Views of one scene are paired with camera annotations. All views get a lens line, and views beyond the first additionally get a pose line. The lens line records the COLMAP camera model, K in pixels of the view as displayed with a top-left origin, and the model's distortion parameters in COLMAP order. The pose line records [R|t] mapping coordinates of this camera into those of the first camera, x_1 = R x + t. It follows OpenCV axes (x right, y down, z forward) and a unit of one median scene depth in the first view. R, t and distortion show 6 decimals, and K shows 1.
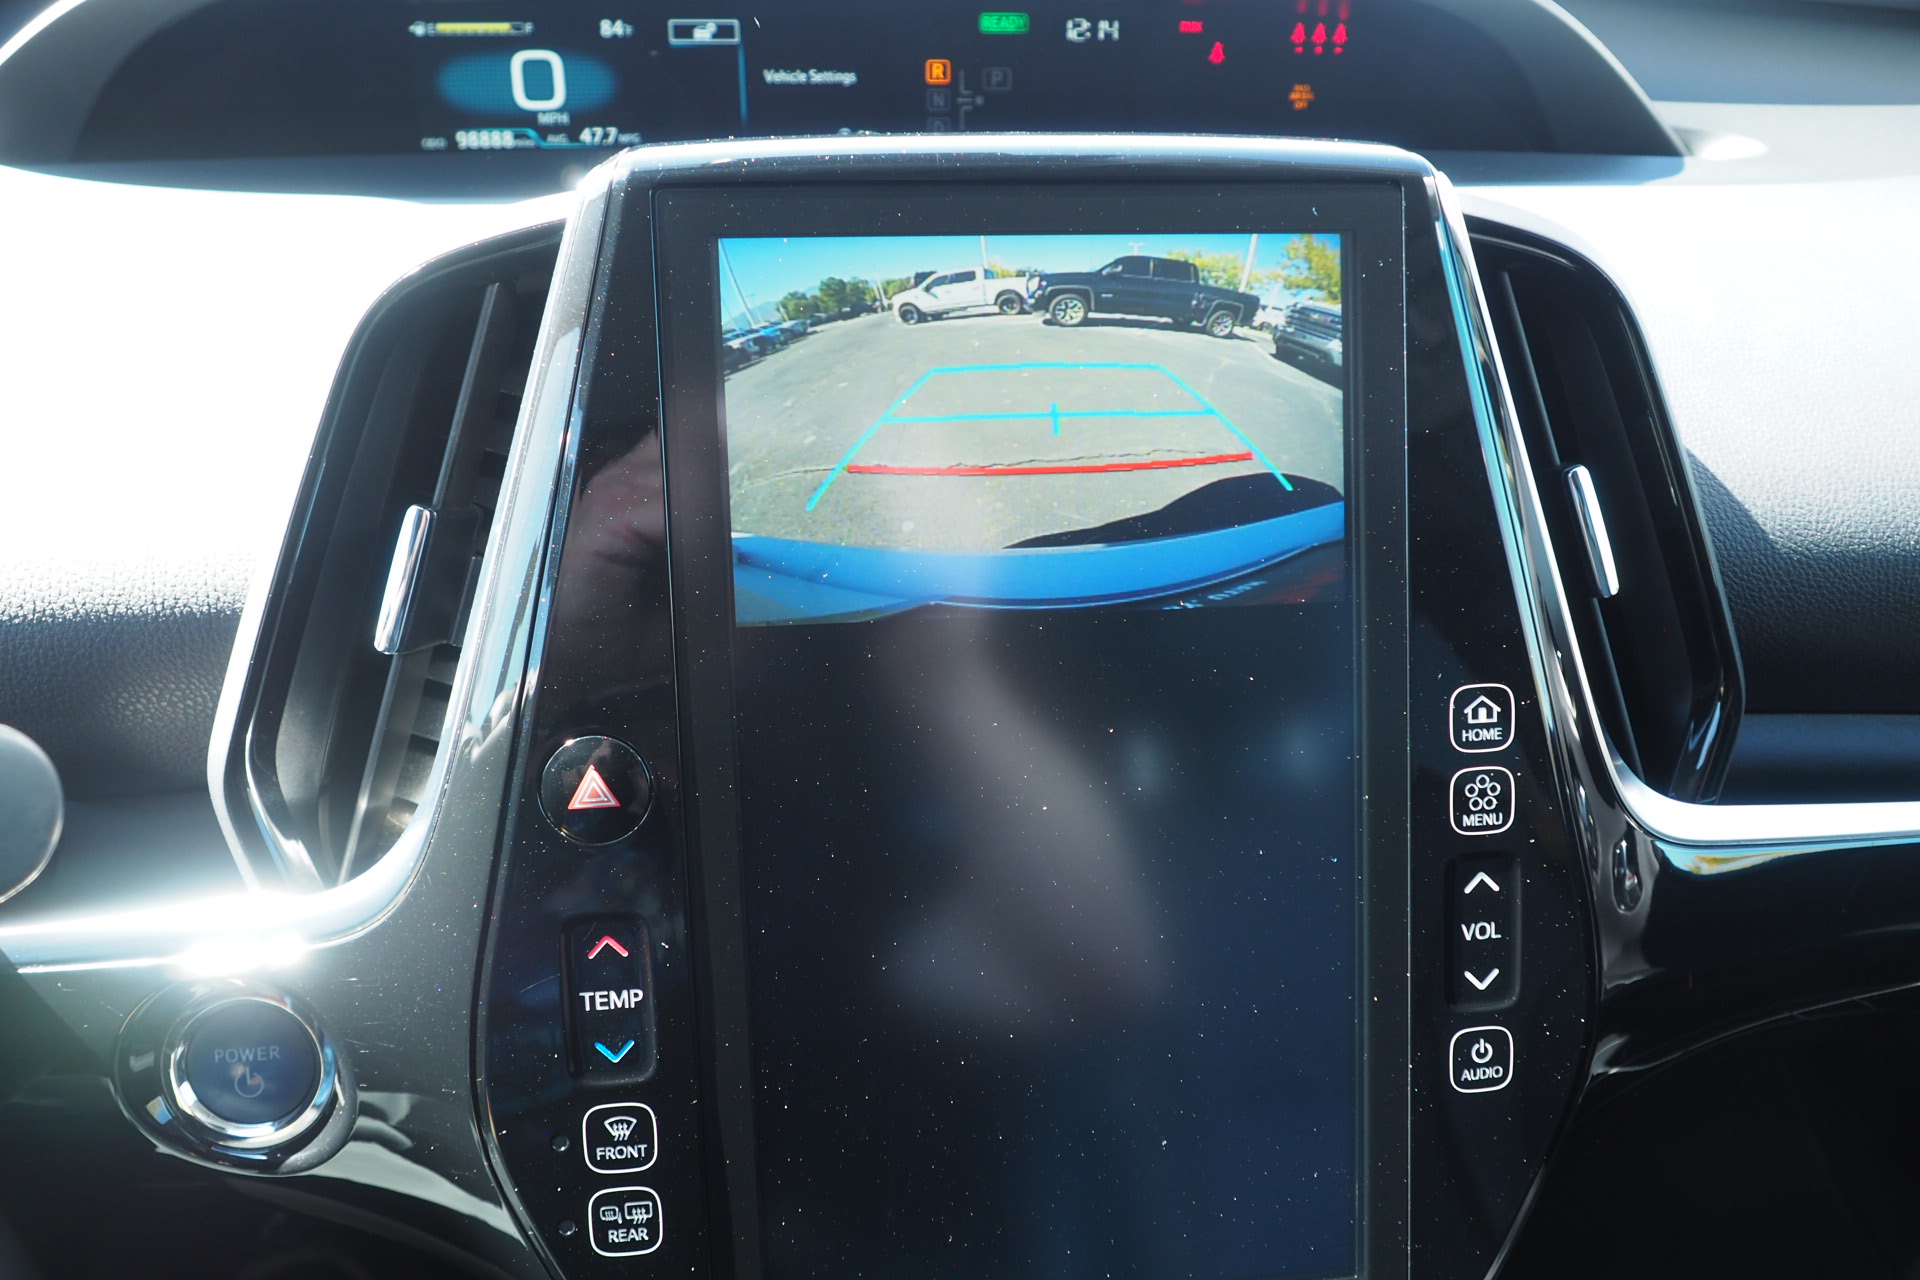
lens RADIAL K [[1342.1, 0, 960.0], [0, 1342.1, 640.0], [0, 0, 1]] dist [-0.029148, 0.002693]
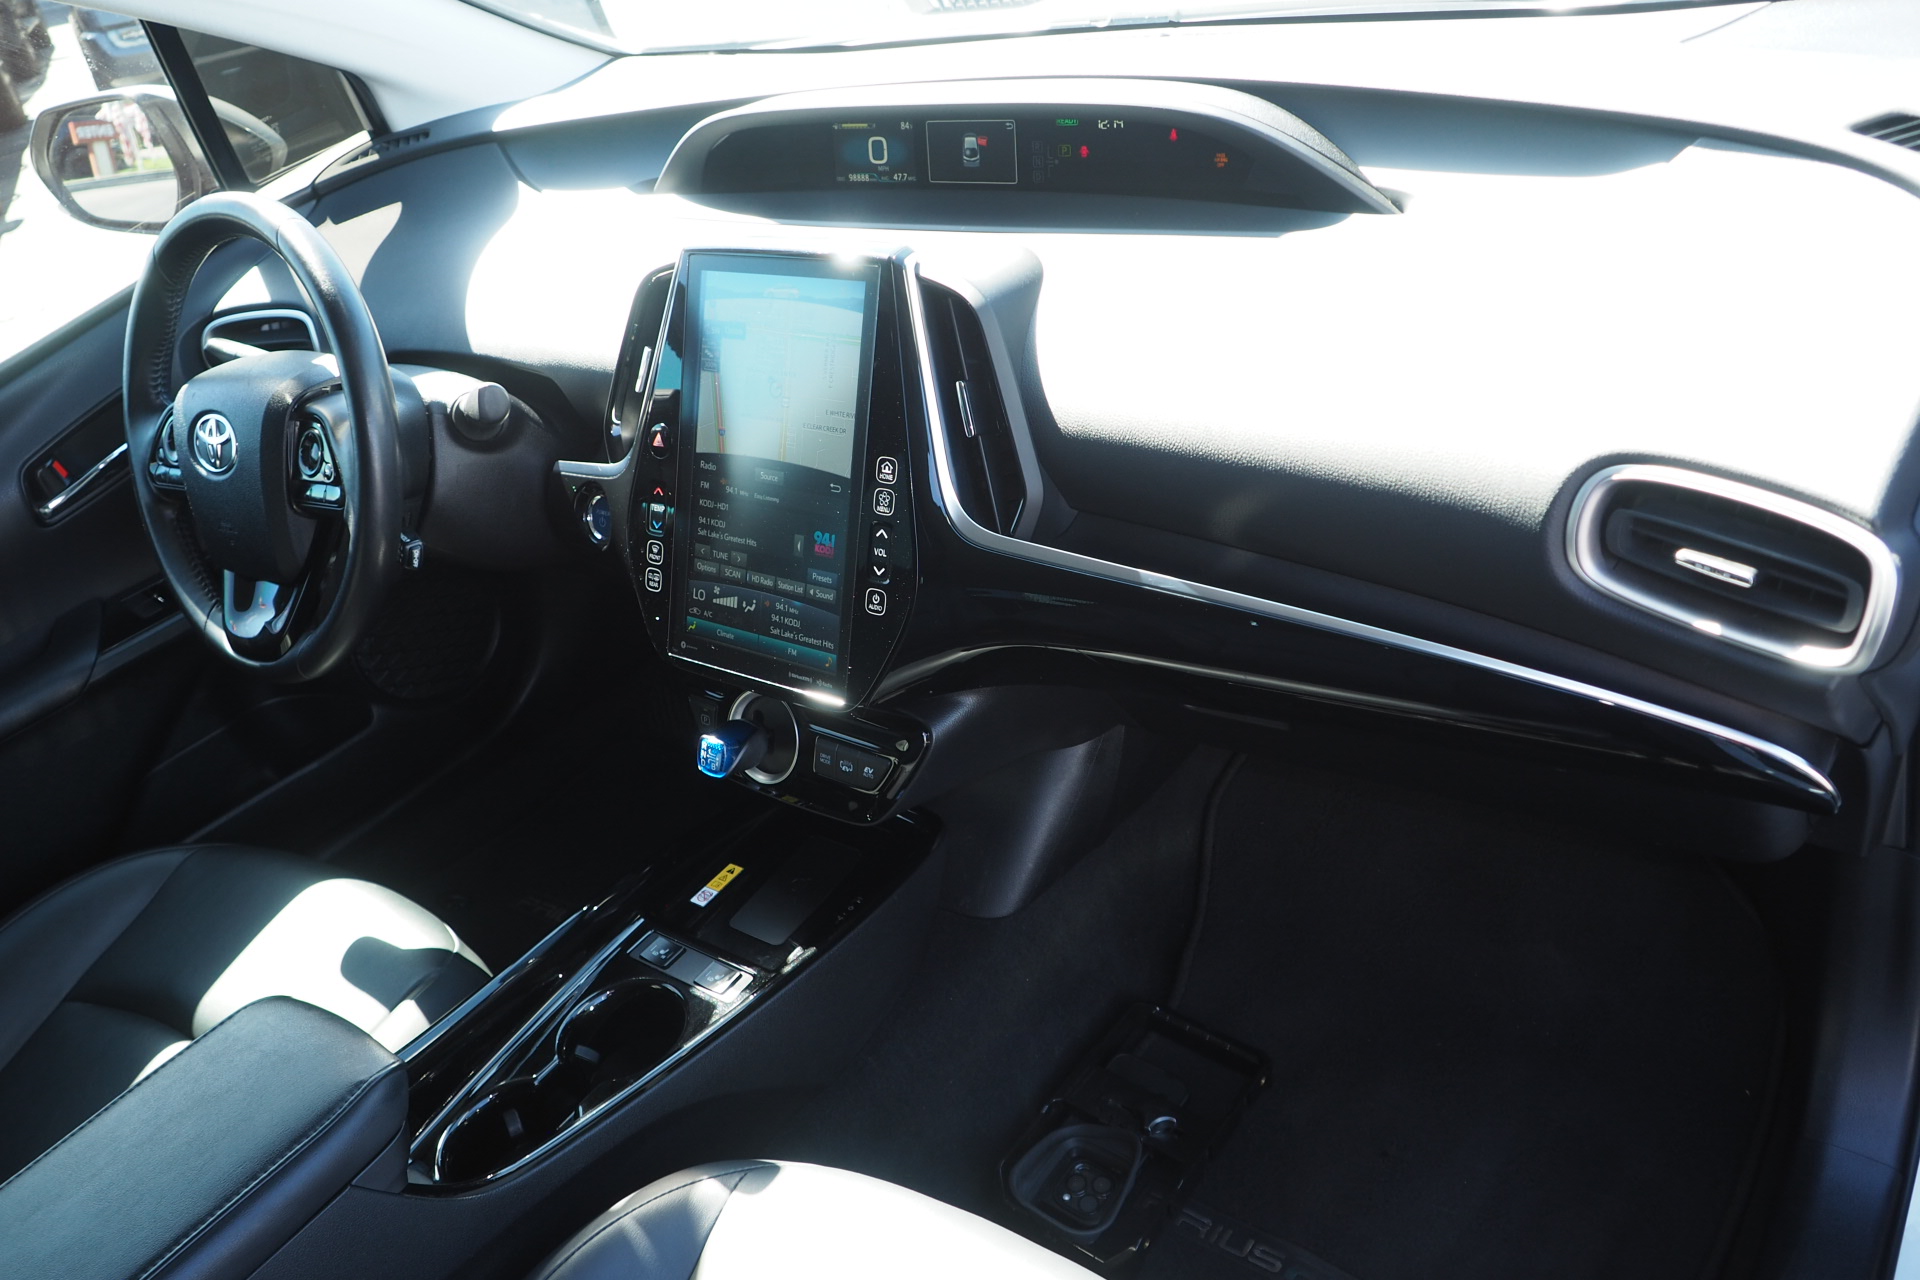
lens RADIAL K [[1457.6, 0, 939.4], [0, 1457.6, 640.7], [0, 0, 1]] dist [-0.014036, -0.003007]
pose [[0.716976, 0.238209, -0.655135, 2.408465], [-0.176891, 0.971213, 0.159548, -0.091124], [0.674281, 0.001495, 0.738473, -1.044013]]
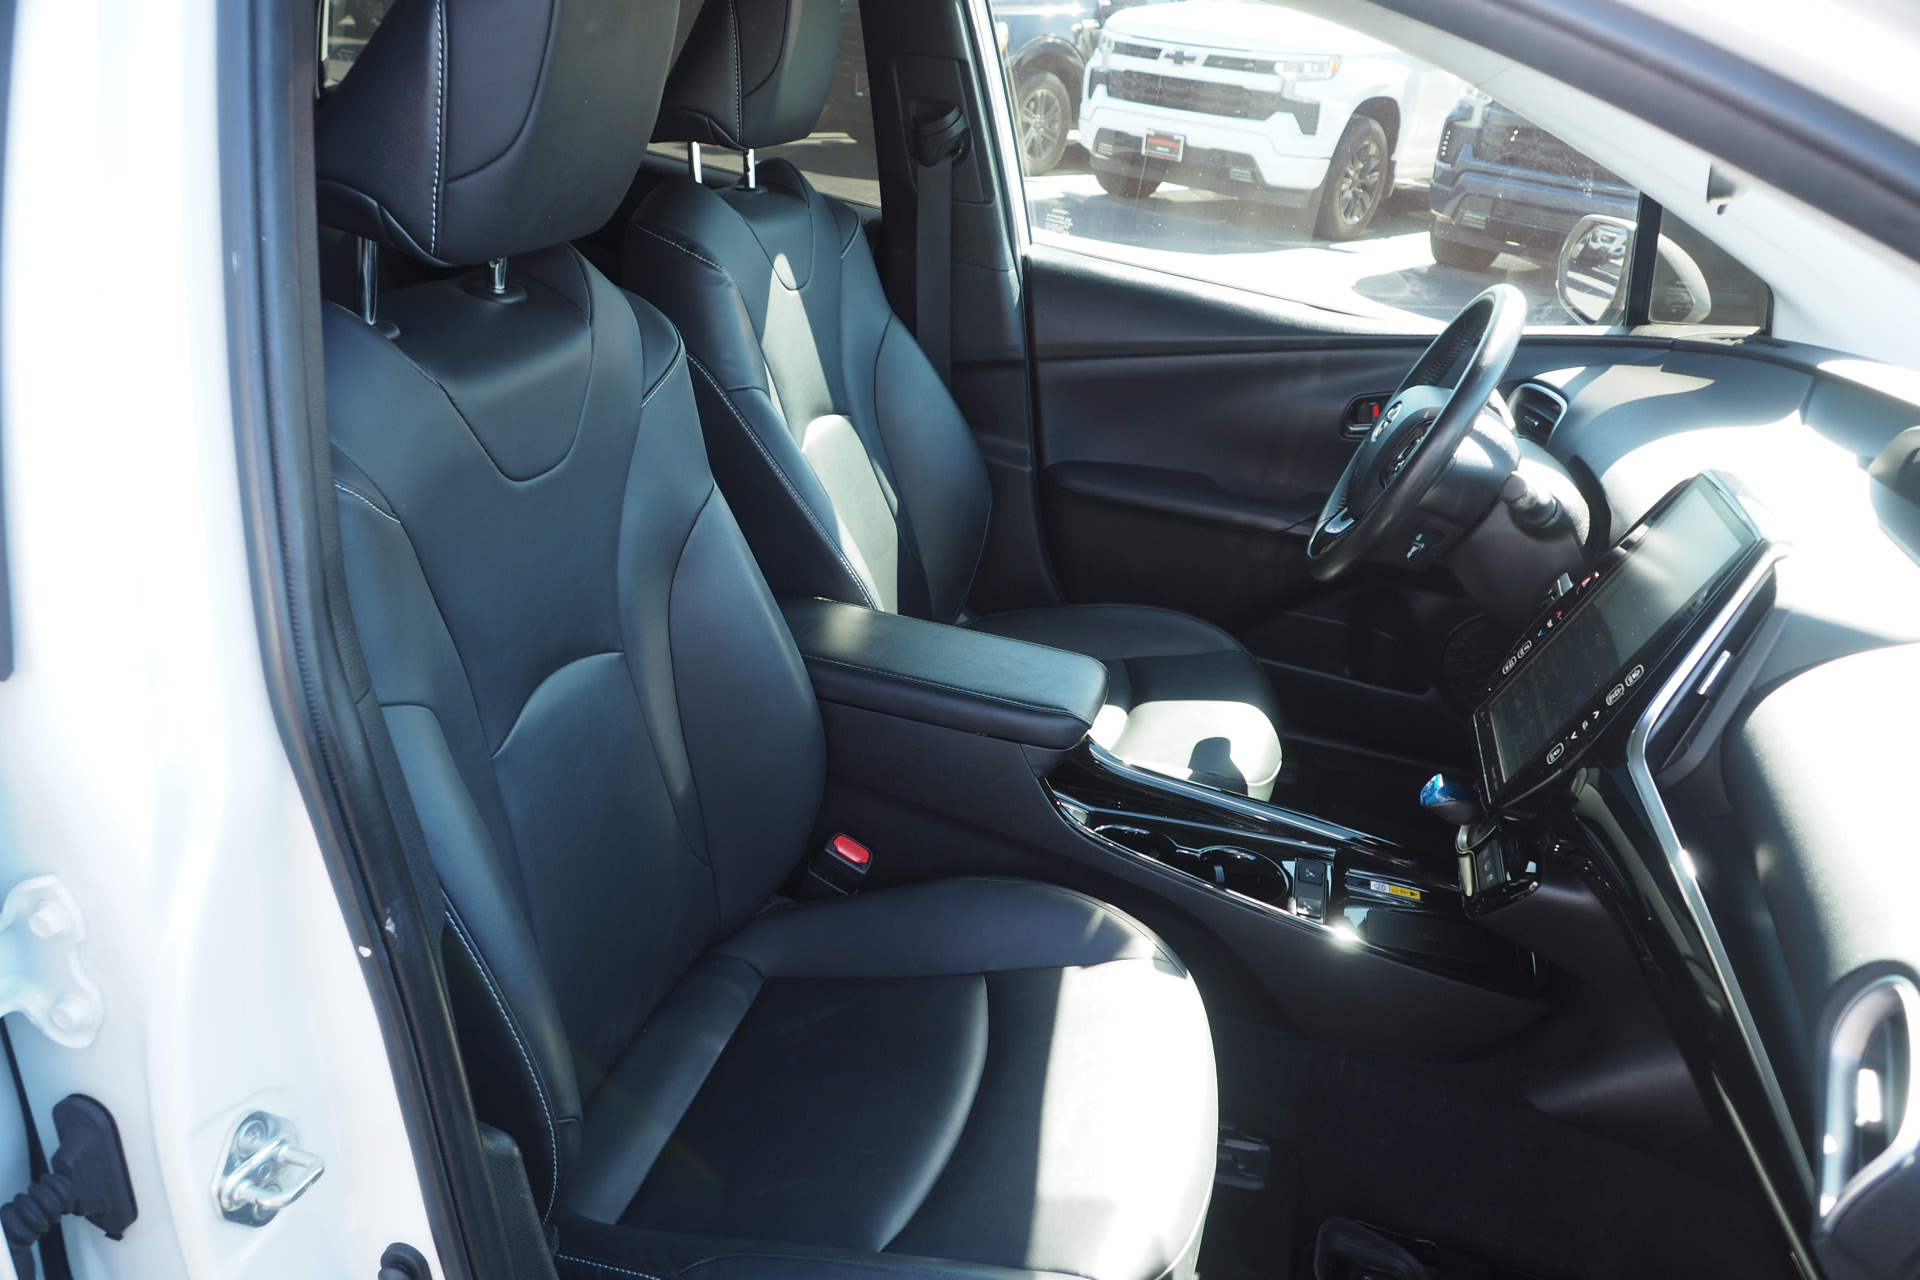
lens RADIAL K [[1342.1, 0, 960.0], [0, 1342.1, 640.0], [0, 0, 1]] dist [-0.029148, 0.002693]
pose [[-0.378751, 0.340612, -0.860541, 3.597983], [-0.548918, 0.665942, 0.505183, -0.695644], [0.745142, 0.663705, -0.065258, -0.021357]]
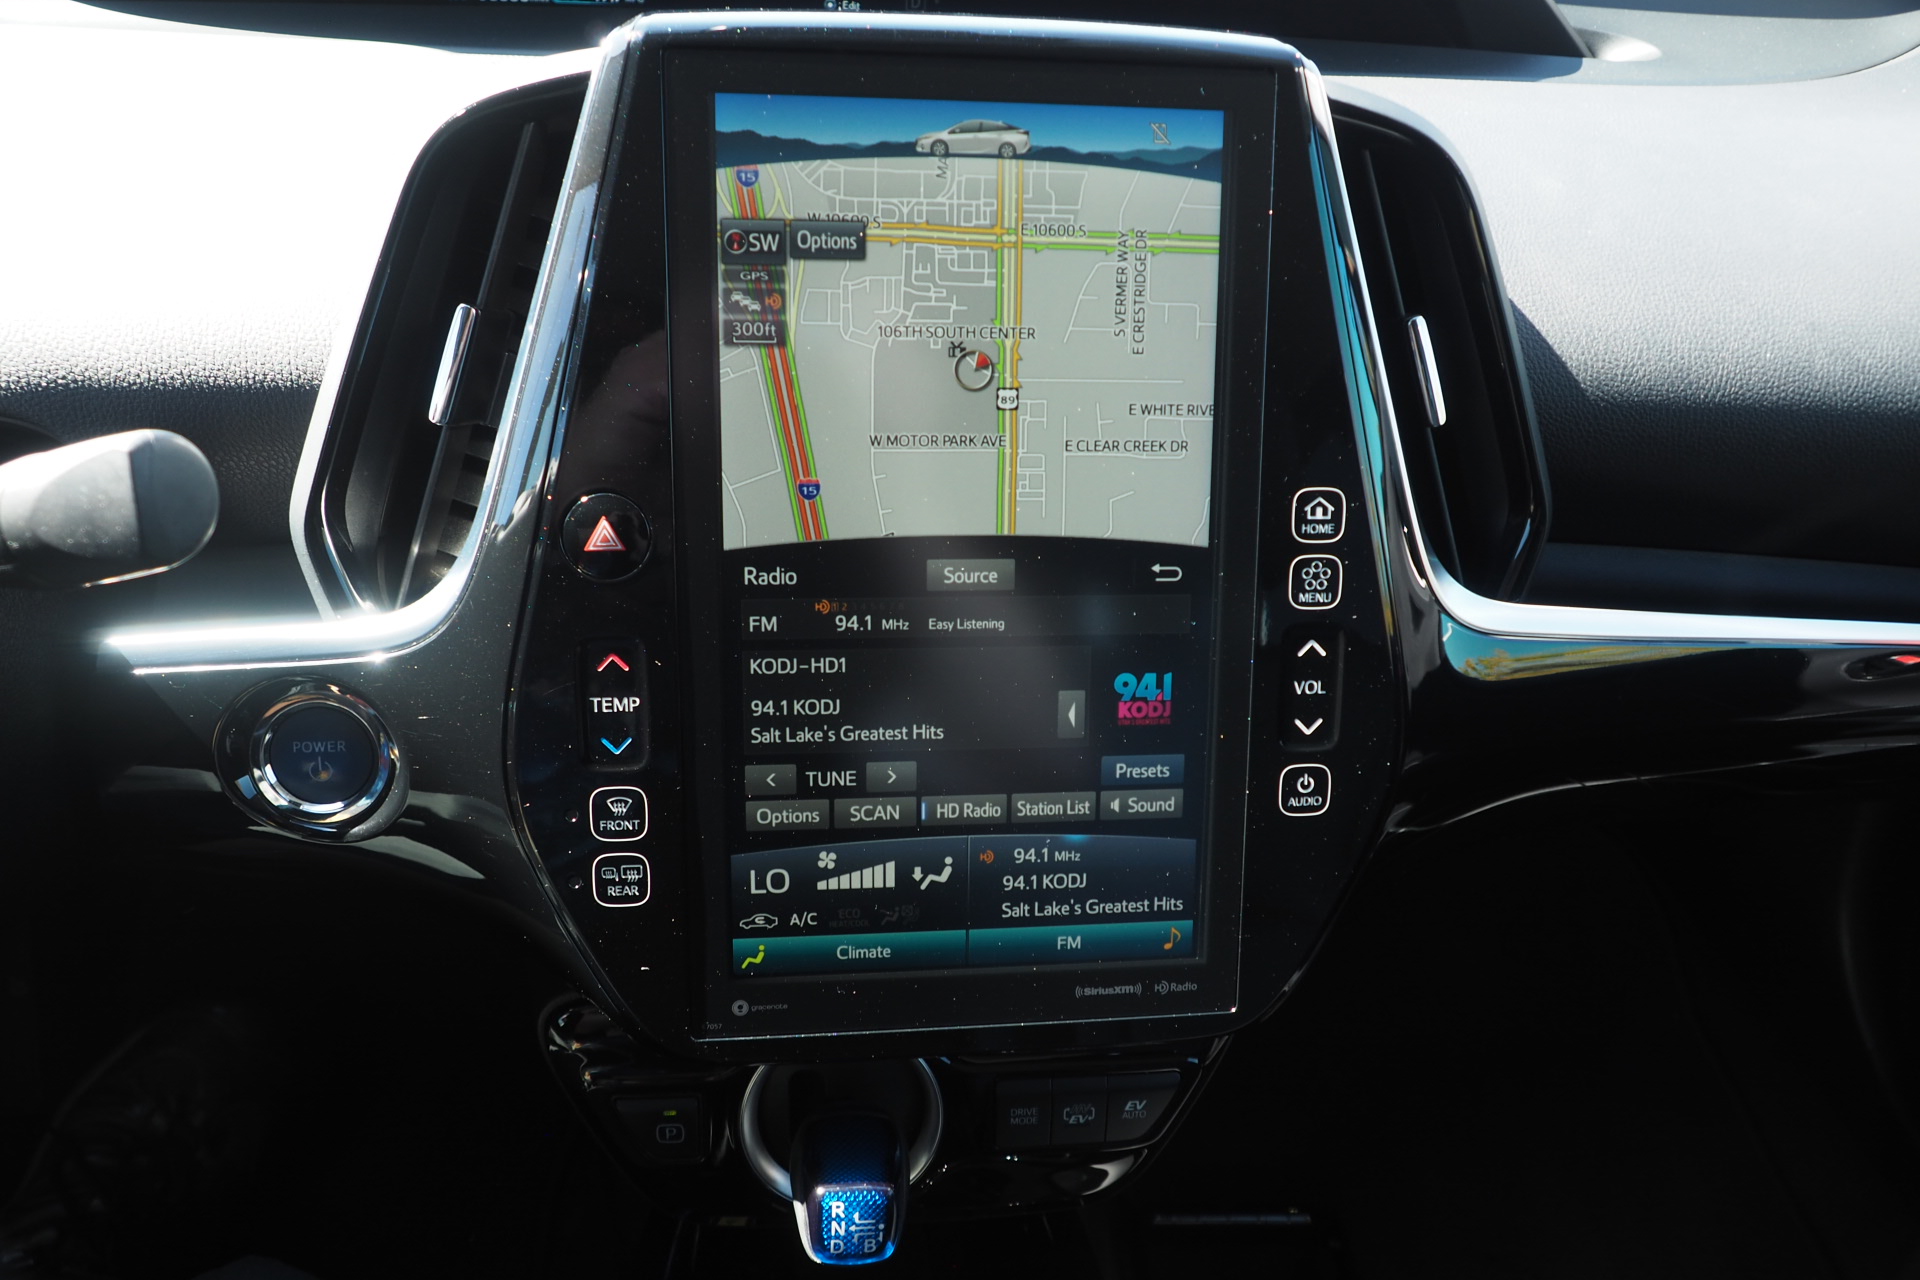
lens RADIAL K [[1351.4, 0, 954.7], [0, 1351.4, 642.1], [0, 0, 1]] dist [-0.021852, -0.000754]
pose [[0.999163, 0.039305, 0.011352, 0.042066], [-0.040116, 0.995719, 0.083269, 0.084245], [-0.008031, -0.083655, 0.996462, -0.256733]]
